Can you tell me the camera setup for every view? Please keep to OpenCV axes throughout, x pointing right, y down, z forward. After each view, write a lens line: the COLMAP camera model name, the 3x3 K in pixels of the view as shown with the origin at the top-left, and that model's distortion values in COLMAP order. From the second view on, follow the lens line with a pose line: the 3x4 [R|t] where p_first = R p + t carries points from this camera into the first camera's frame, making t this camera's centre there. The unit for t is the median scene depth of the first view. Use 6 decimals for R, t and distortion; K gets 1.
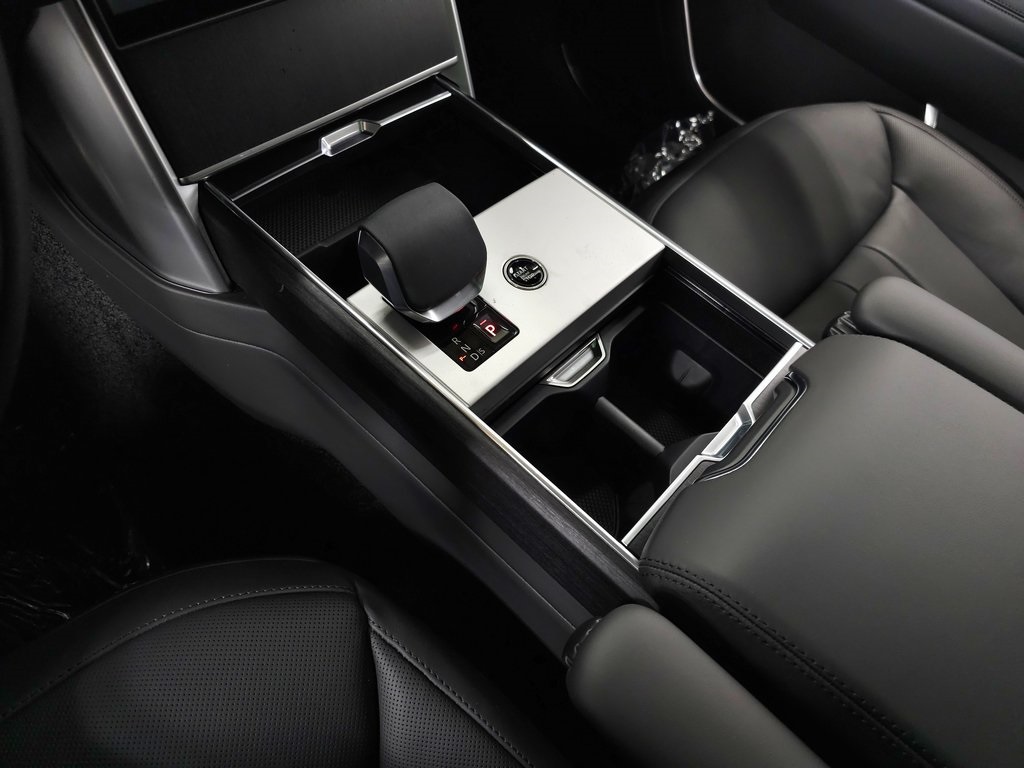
lens RADIAL K [[722.9, 0, 509.9], [0, 722.9, 384.1], [0, 0, 1]] dist [0.036426, -0.052794]
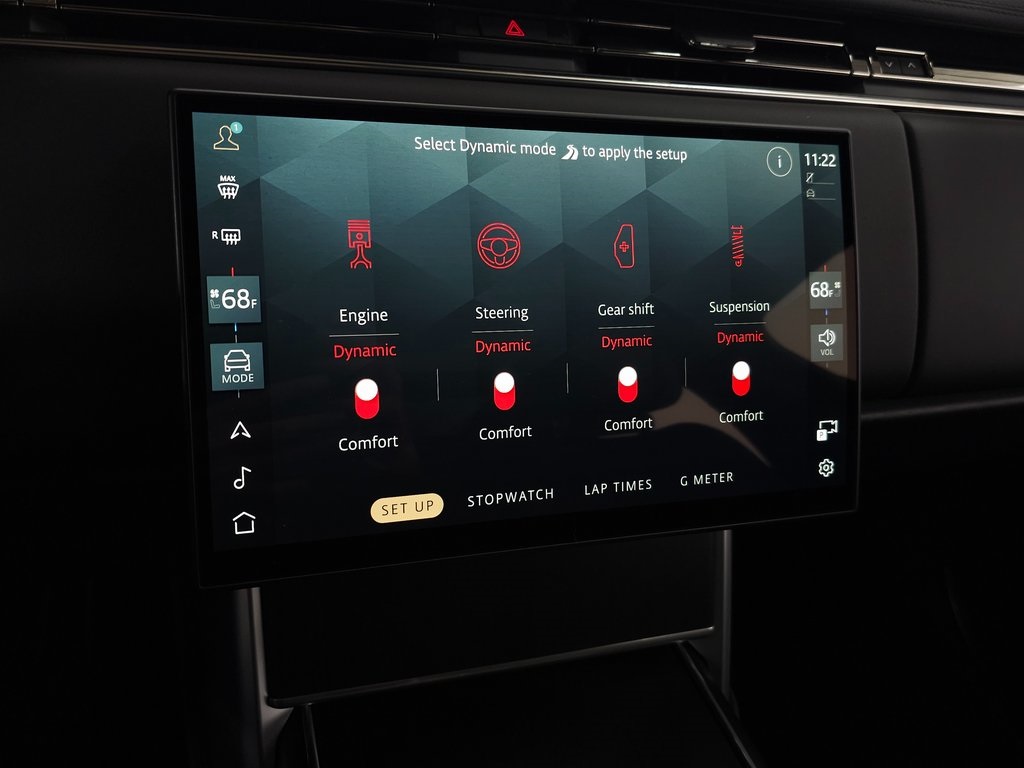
lens RADIAL K [[869.3, 0, 513.0], [0, 869.3, 377.1], [0, 0, 1]] dist [-0.002901, -0.000429]
pose [[0.870450, 0.211997, -0.444268, 0.050943], [-0.399614, 0.831330, -0.386264, -0.156554], [0.287447, 0.513759, 0.808348, 0.084140]]
